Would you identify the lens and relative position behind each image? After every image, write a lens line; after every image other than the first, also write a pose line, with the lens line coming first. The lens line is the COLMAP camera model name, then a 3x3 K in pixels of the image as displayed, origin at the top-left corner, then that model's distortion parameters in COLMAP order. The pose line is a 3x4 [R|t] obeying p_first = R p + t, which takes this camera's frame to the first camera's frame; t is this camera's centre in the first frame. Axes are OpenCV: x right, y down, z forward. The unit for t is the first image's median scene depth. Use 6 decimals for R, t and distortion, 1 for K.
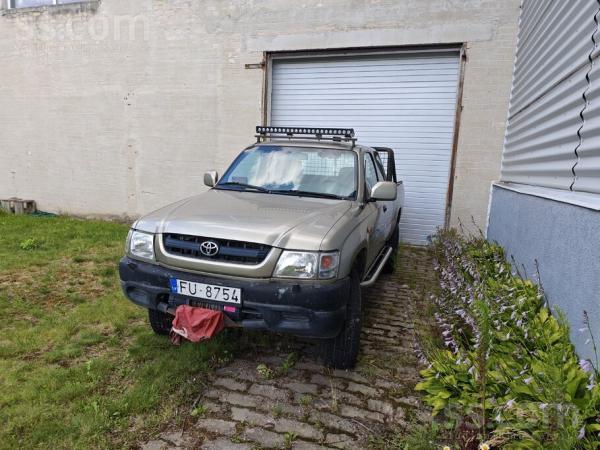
lens RADIAL K [[403.9, 0, 300.0], [0, 403.9, 225.0], [0, 0, 1]] dist [-0.000356, -0.004323]
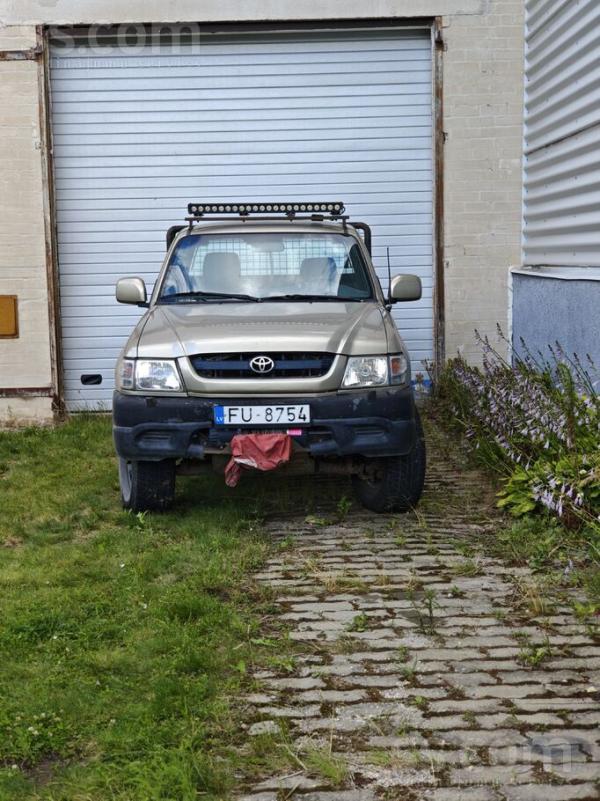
lens RADIAL K [[1267.1, 0, 300.0], [0, 1267.1, 400.5], [0, 0, 1]] dist [0.027644, -0.021344]
pose [[0.946248, -0.100667, 0.307376, -0.623736], [0.109309, 0.993947, -0.010982, 0.109420], [-0.304410, 0.043990, 0.951525, -0.991654]]
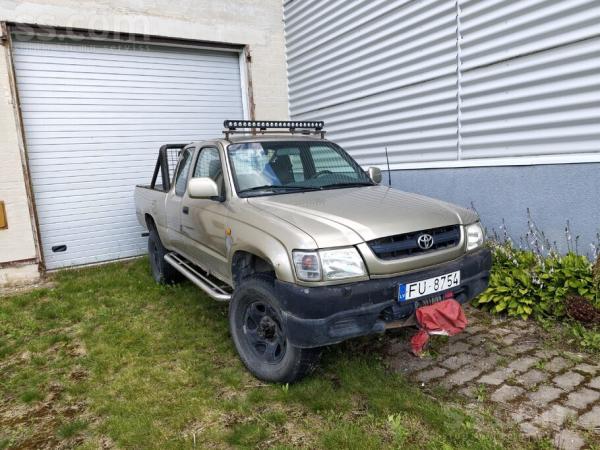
lens RADIAL K [[413.1, 0, 300.0], [0, 413.1, 225.0], [0, 0, 1]] dist [-0.004219, -0.006803]
pose [[0.650148, -0.191757, 0.735212, -0.725611], [0.197970, 0.976959, 0.079745, -0.075176], [-0.733564, 0.093704, 0.673130, 0.355947]]
